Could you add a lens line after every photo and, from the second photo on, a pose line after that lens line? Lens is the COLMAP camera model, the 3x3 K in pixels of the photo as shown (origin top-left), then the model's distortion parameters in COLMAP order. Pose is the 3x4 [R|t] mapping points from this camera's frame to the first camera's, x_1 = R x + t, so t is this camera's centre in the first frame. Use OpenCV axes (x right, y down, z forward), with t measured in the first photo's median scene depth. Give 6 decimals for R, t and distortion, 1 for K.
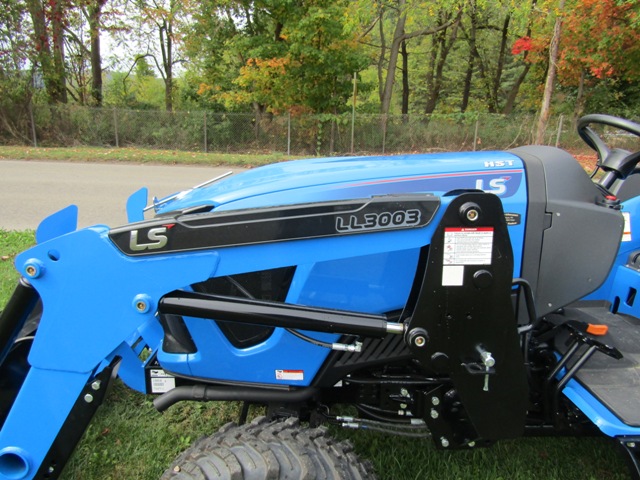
lens RADIAL K [[446.1, 0, 317.9], [0, 446.1, 241.0], [0, 0, 1]] dist [-0.022039, 0.007542]
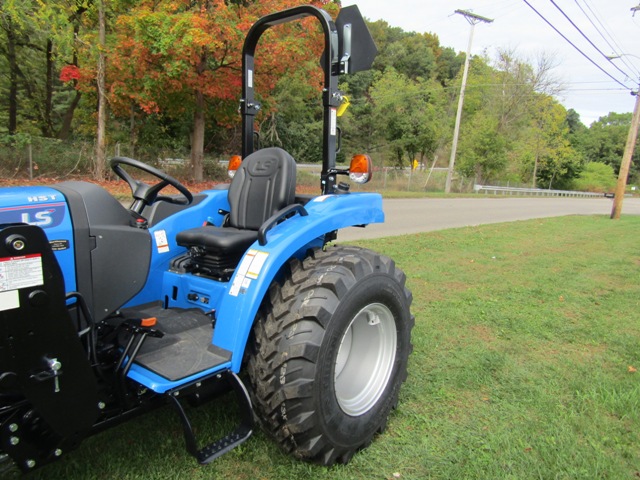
lens RADIAL K [[446.1, 0, 321.1], [0, 446.1, 240.7], [0, 0, 1]] dist [-0.022039, 0.007542]
pose [[0.618201, -0.105335, 0.778930, -0.044199], [0.147832, 0.988877, 0.016398, 0.019314], [-0.771993, 0.105014, 0.626897, -0.231519]]
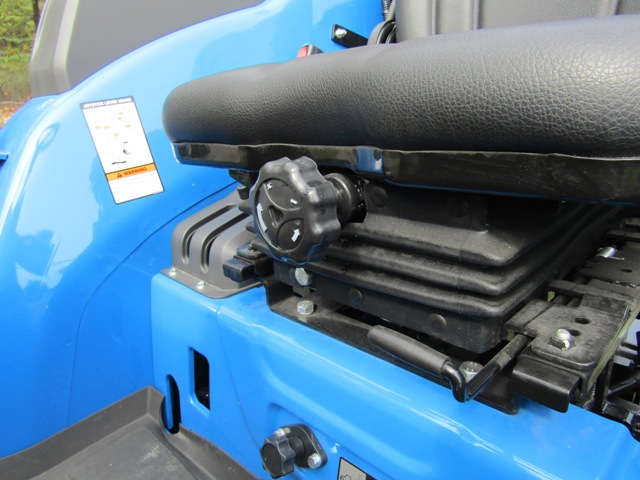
lens RADIAL K [[446.1, 0, 320.9], [0, 446.1, 242.1], [0, 0, 1]] dist [-0.022039, 0.007542]
pose [[0.690389, -0.274414, 0.669373, 0.770384], [0.209544, 0.961455, 0.178032, 0.002670], [-0.692427, 0.017352, 0.721280, 0.951811]]
